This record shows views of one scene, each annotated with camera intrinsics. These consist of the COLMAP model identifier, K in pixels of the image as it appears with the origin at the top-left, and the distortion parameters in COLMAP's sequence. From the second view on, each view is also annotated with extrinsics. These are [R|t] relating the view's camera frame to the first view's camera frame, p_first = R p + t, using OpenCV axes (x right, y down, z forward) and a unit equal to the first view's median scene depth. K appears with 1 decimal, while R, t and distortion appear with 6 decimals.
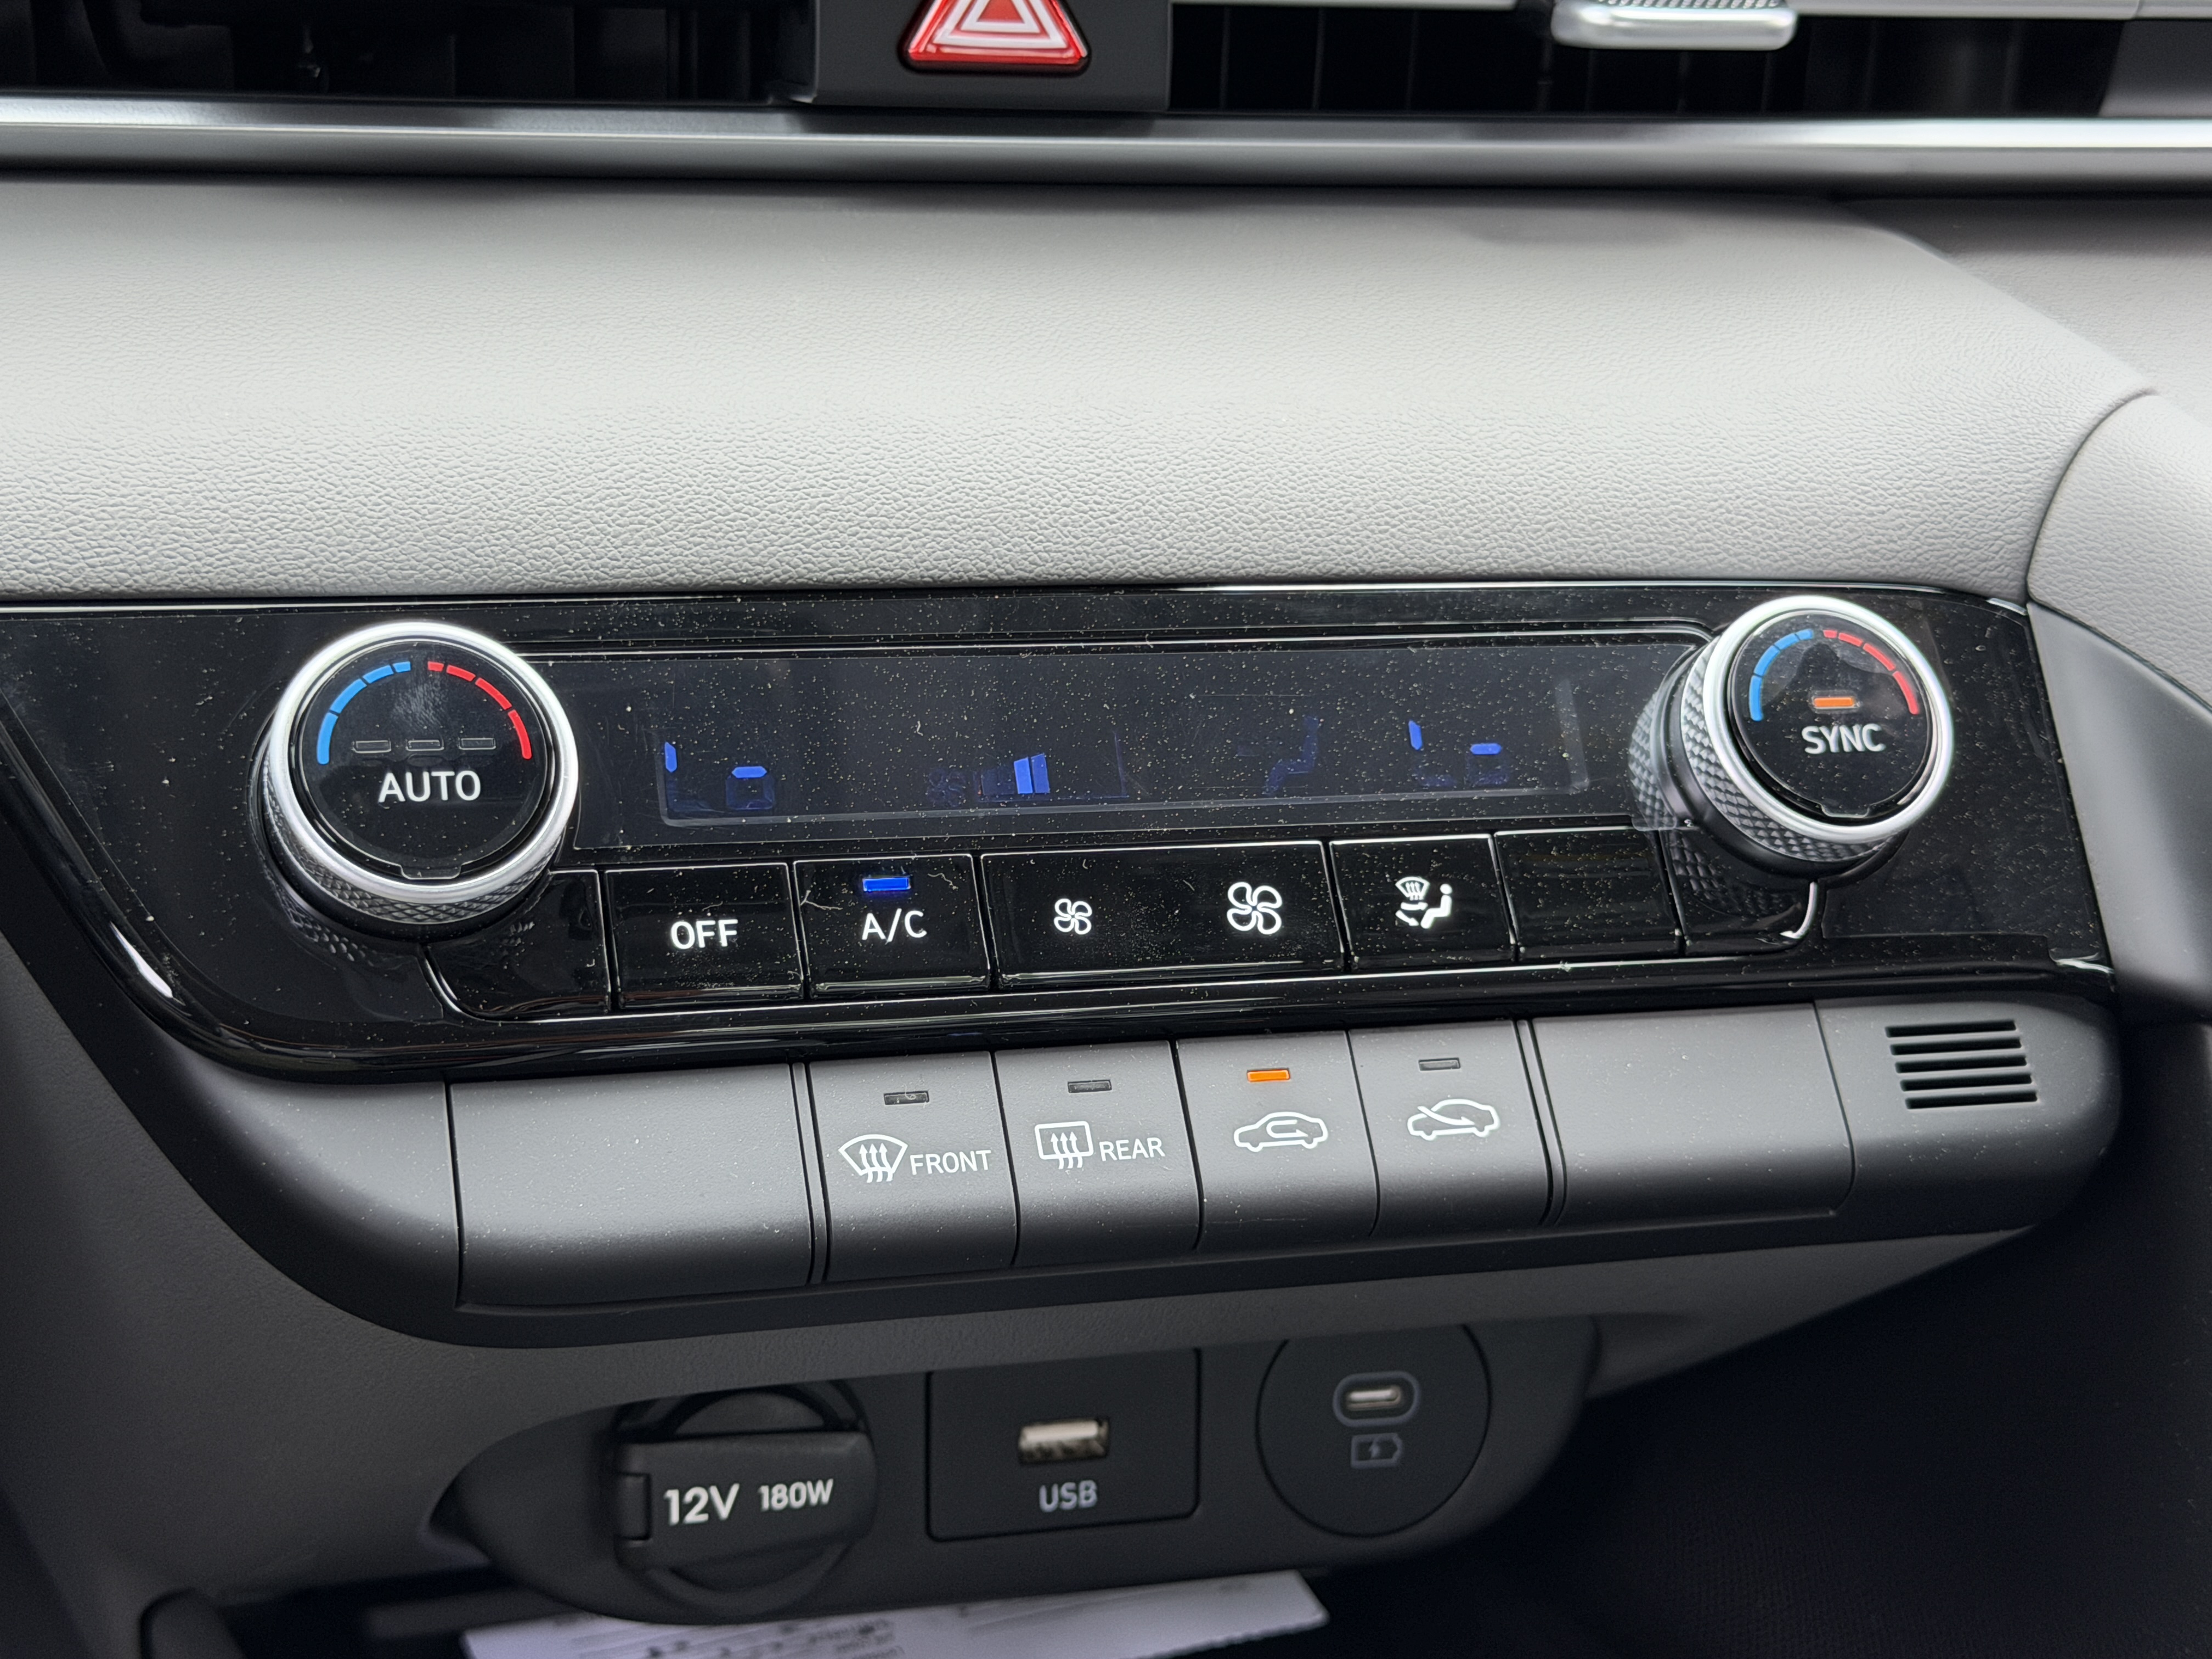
lens RADIAL K [[3470.2, 0, 1084.5], [0, 3470.2, 856.6], [0, 0, 1]] dist [0.152835, -0.056701]
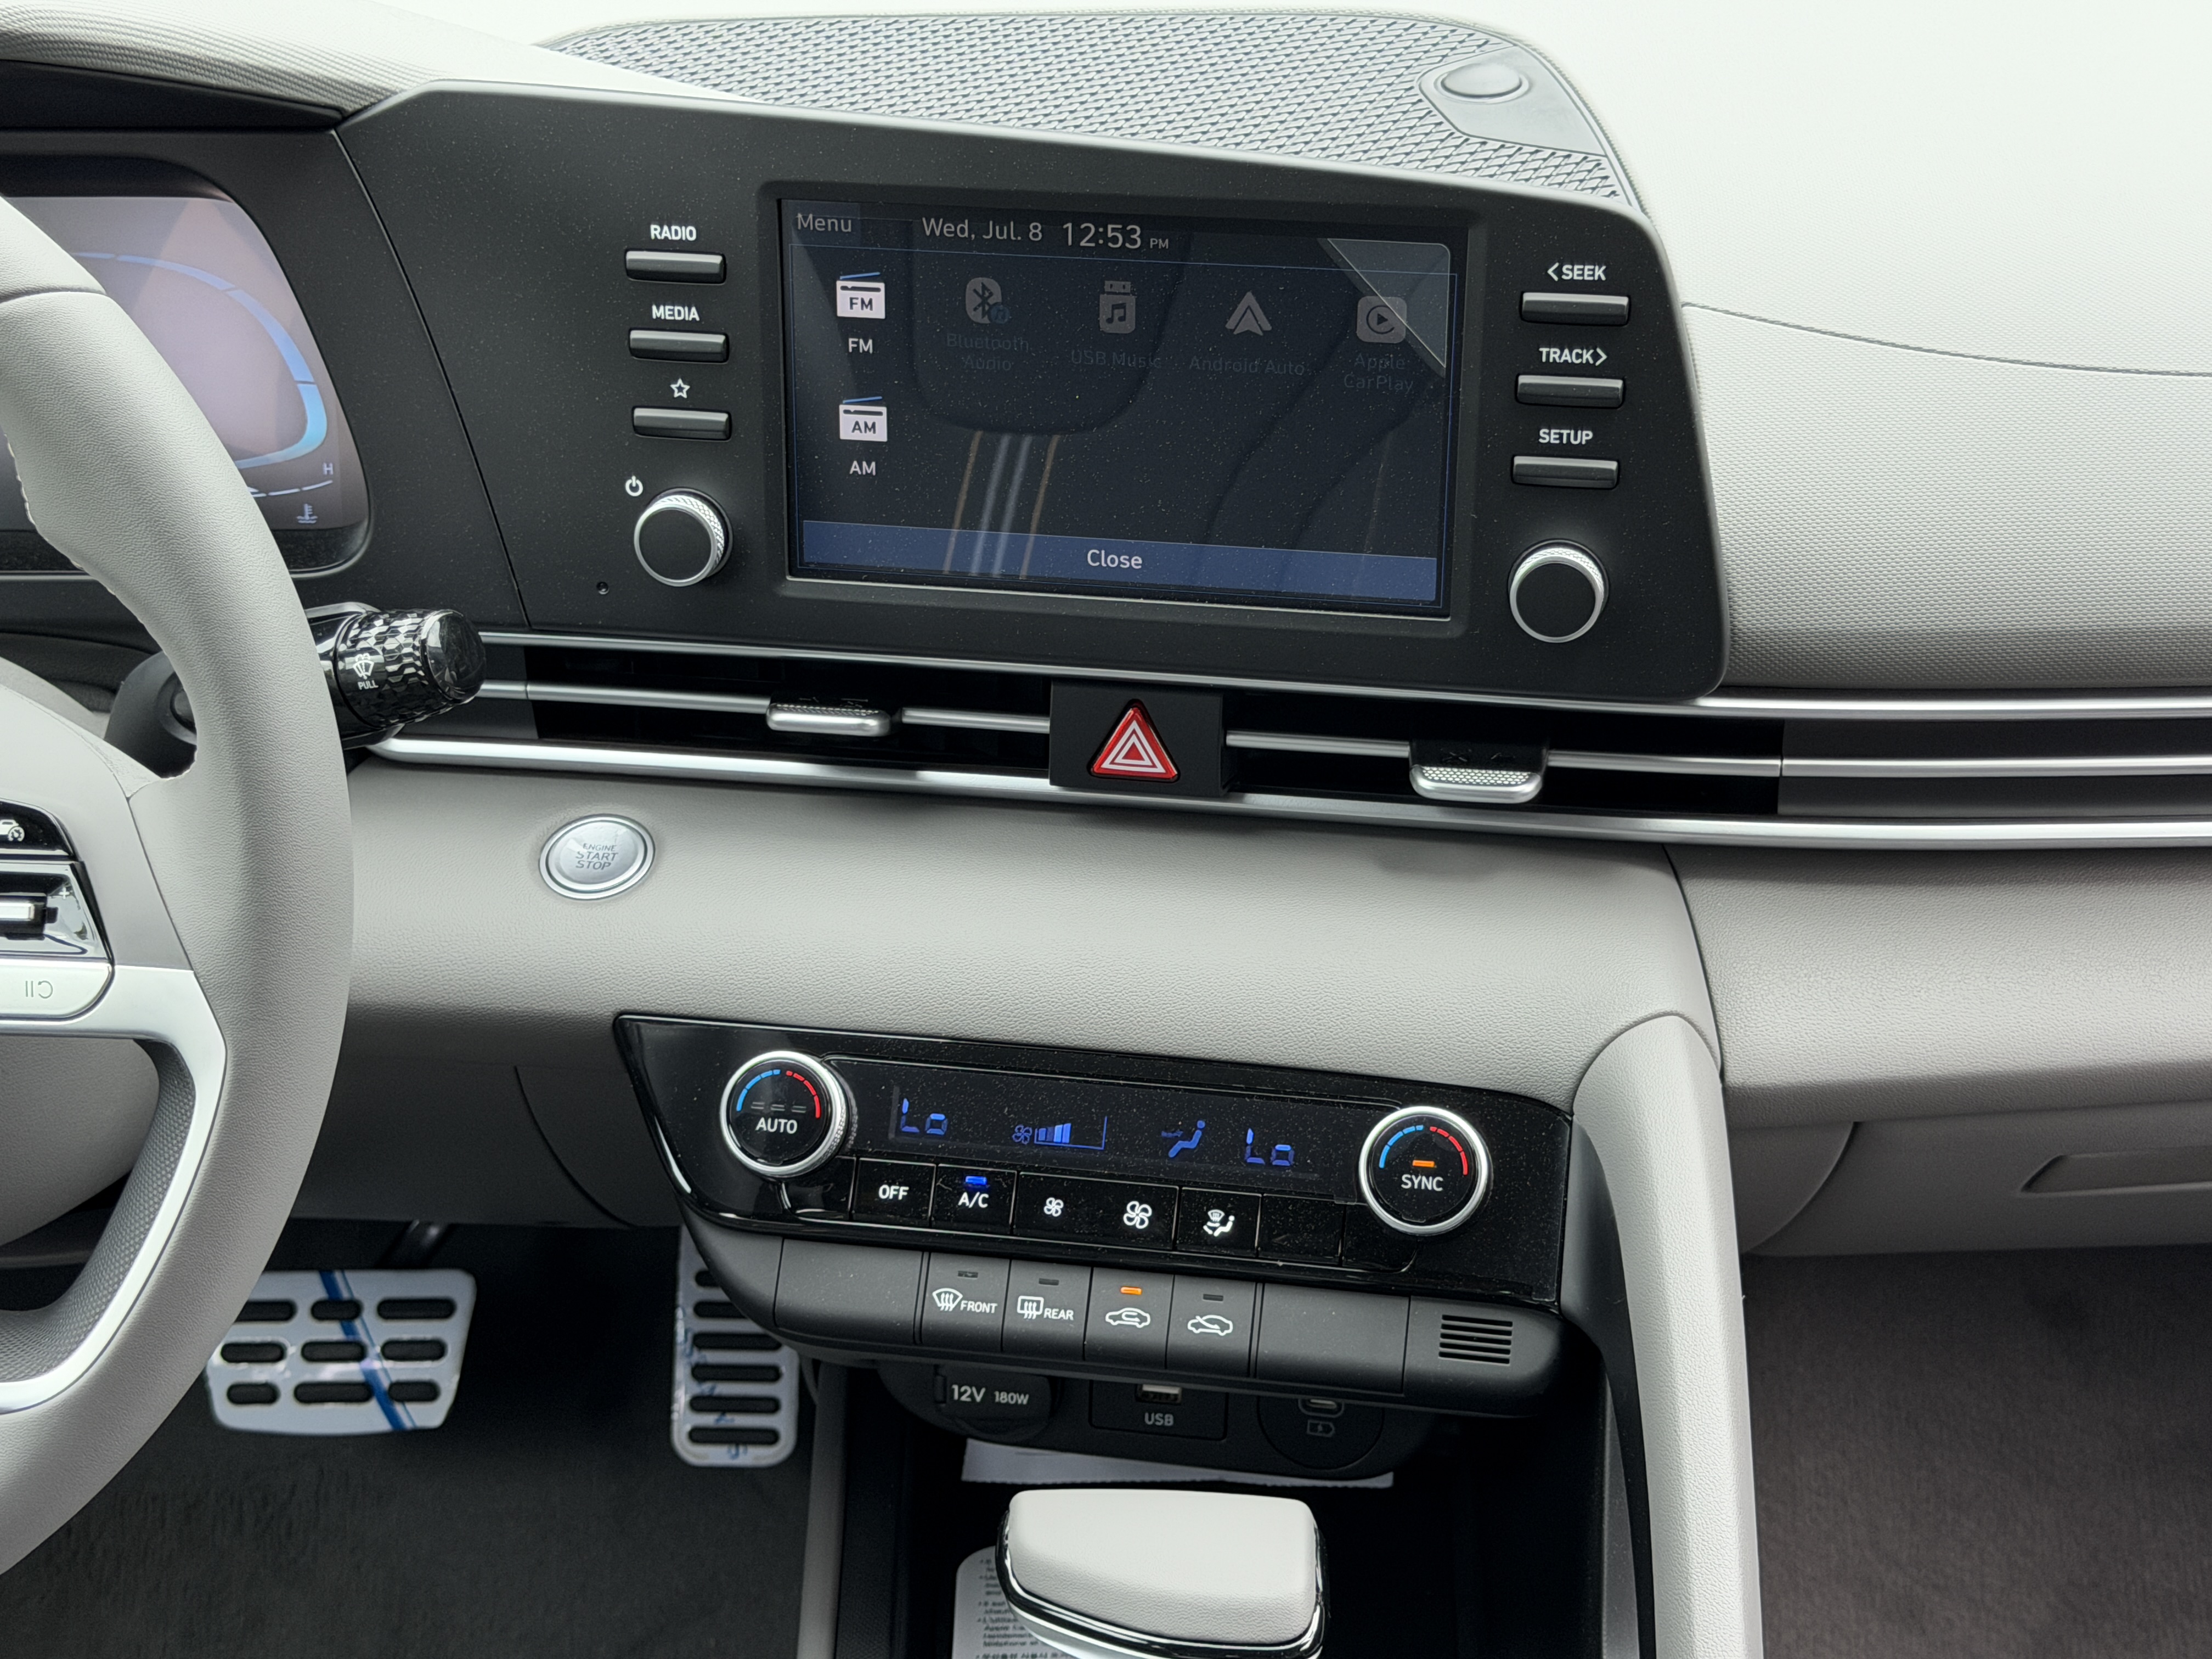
lens RADIAL K [[3491.7, 0, 1114.0], [0, 3491.7, 835.8], [0, 0, 1]] dist [0.147156, -0.117636]
pose [[0.890068, 0.155769, -0.428386, 0.948541], [-0.085325, 0.980122, 0.179109, -0.617214], [0.447770, -0.122867, 0.885667, -0.951626]]
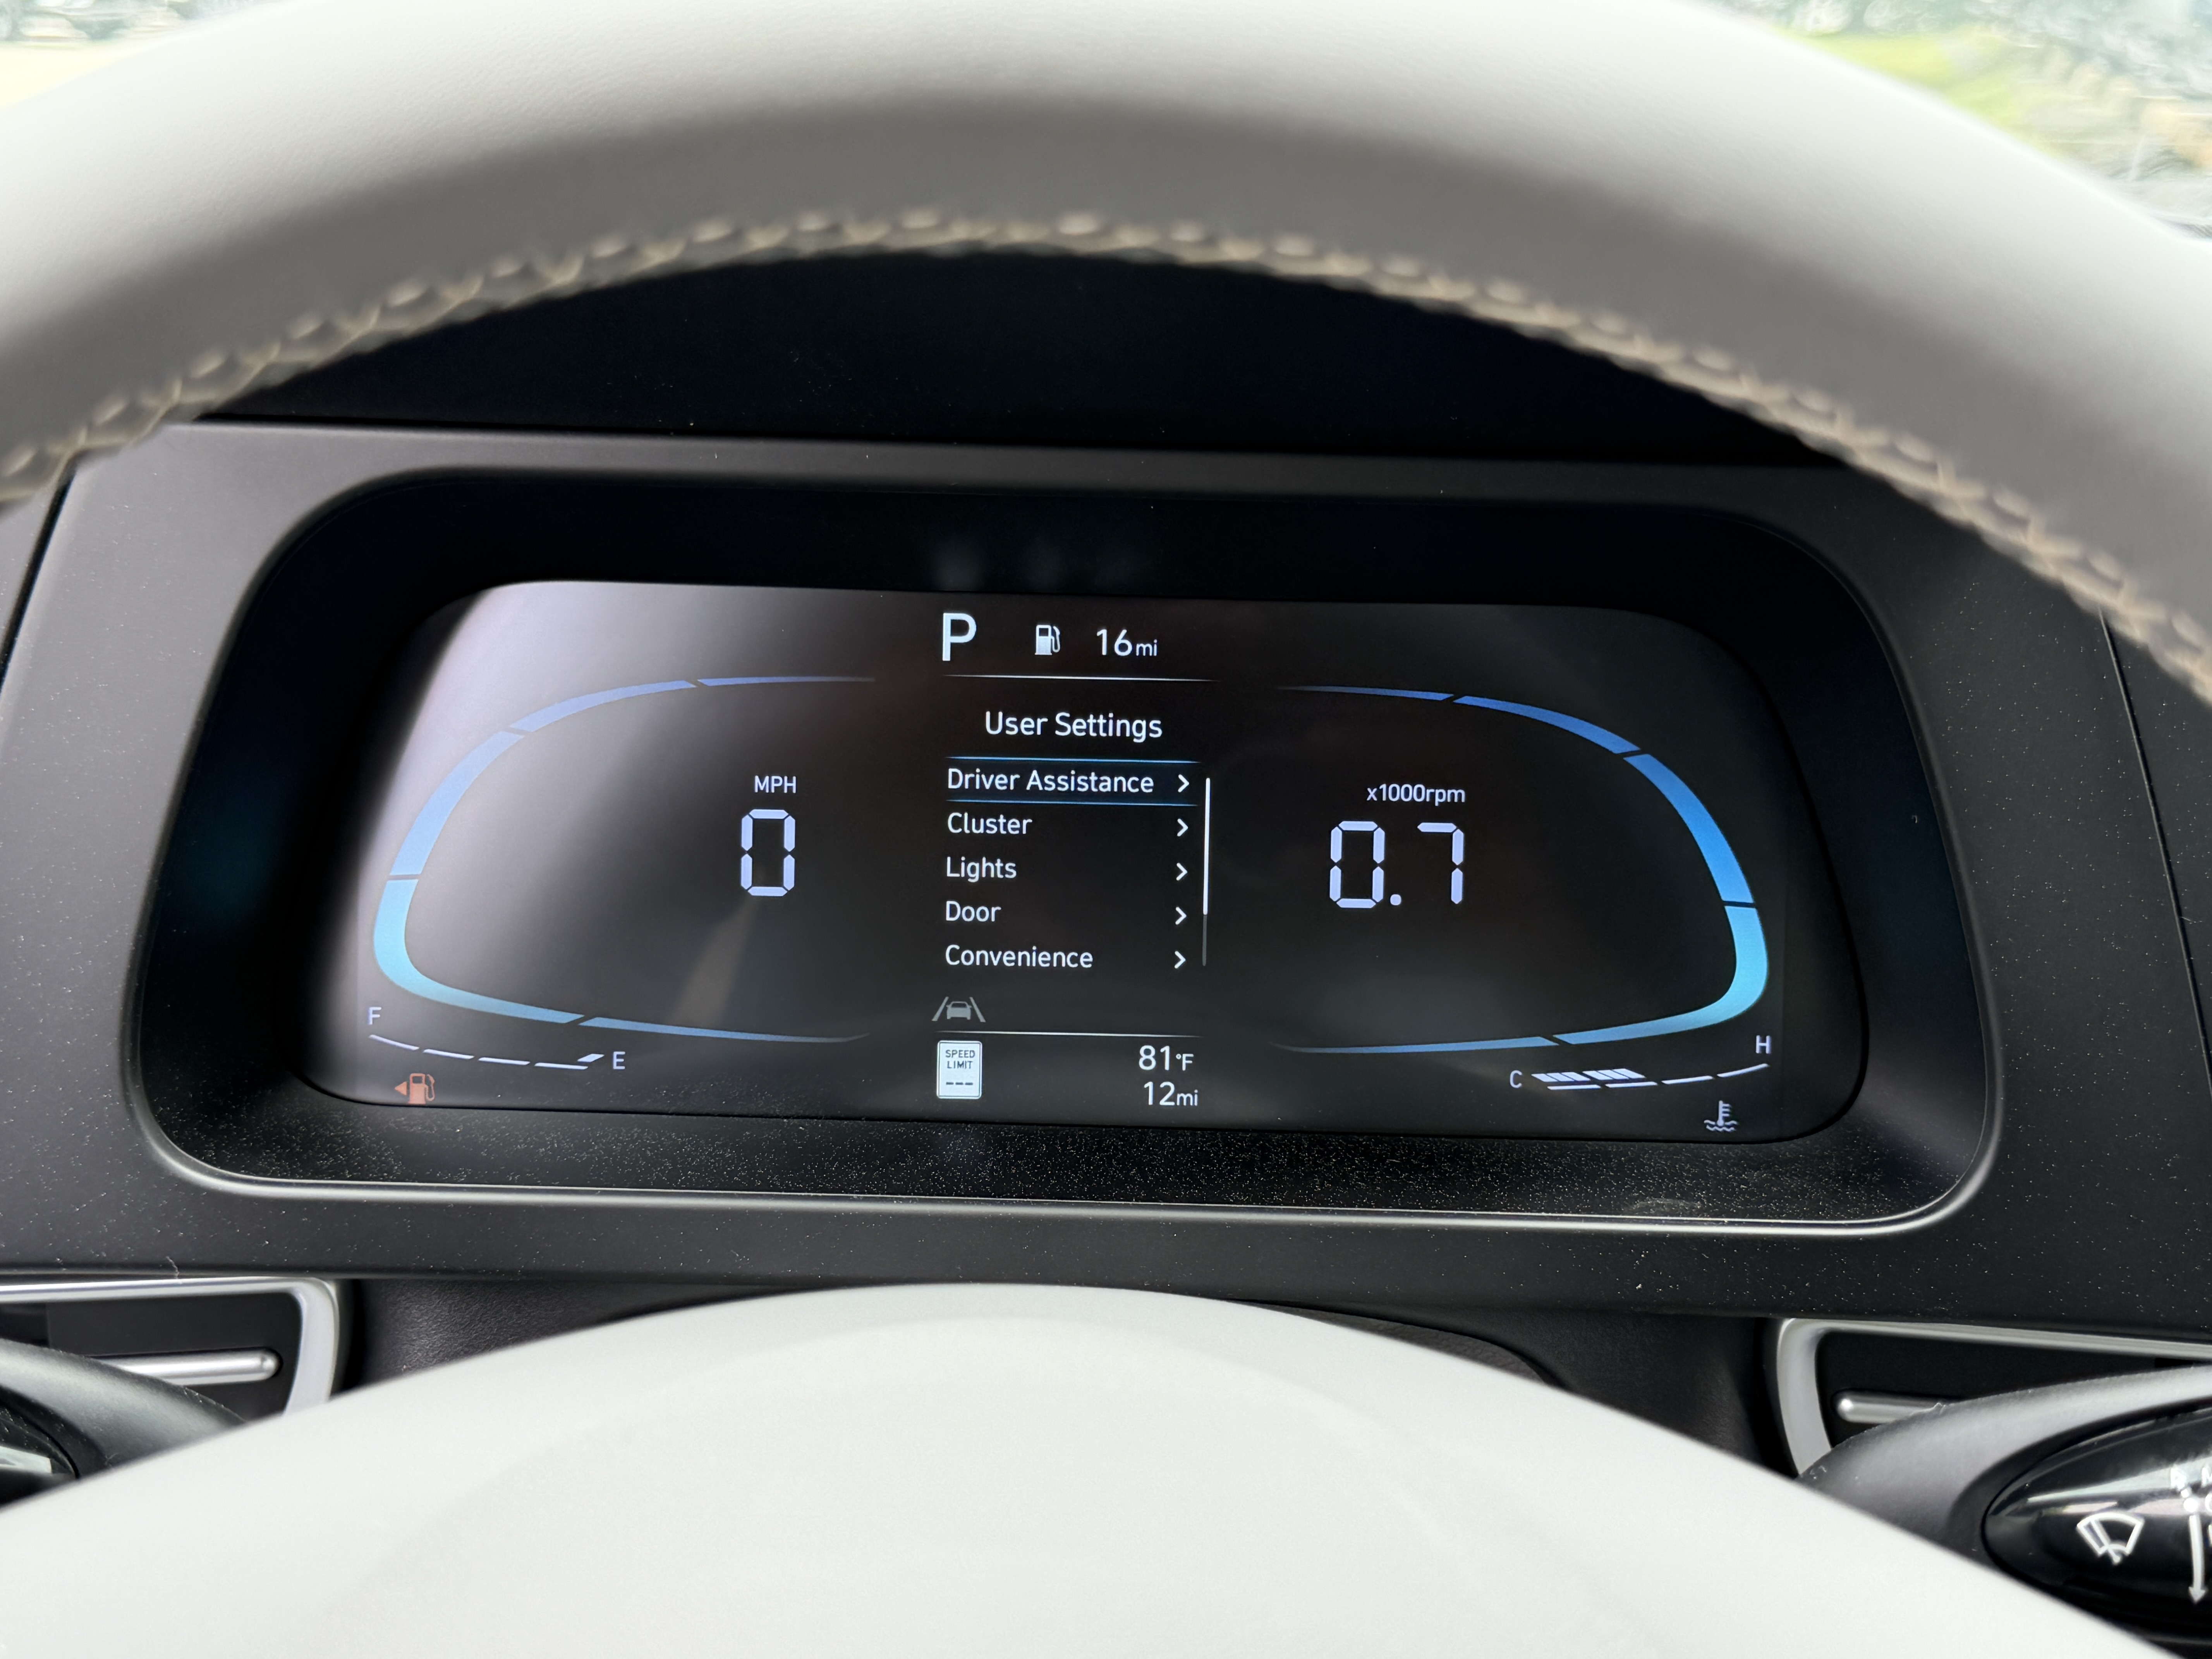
lens RADIAL K [[2758.6, 0, 1108.2], [0, 2758.6, 858.4], [0, 0, 1]] dist [0.169852, -0.491275]
pose [[0.890367, 0.109139, -0.441967, -0.336647], [-0.118136, 0.992971, 0.007212, -0.439713], [0.439648, 0.045791, 0.897002, -0.196077]]
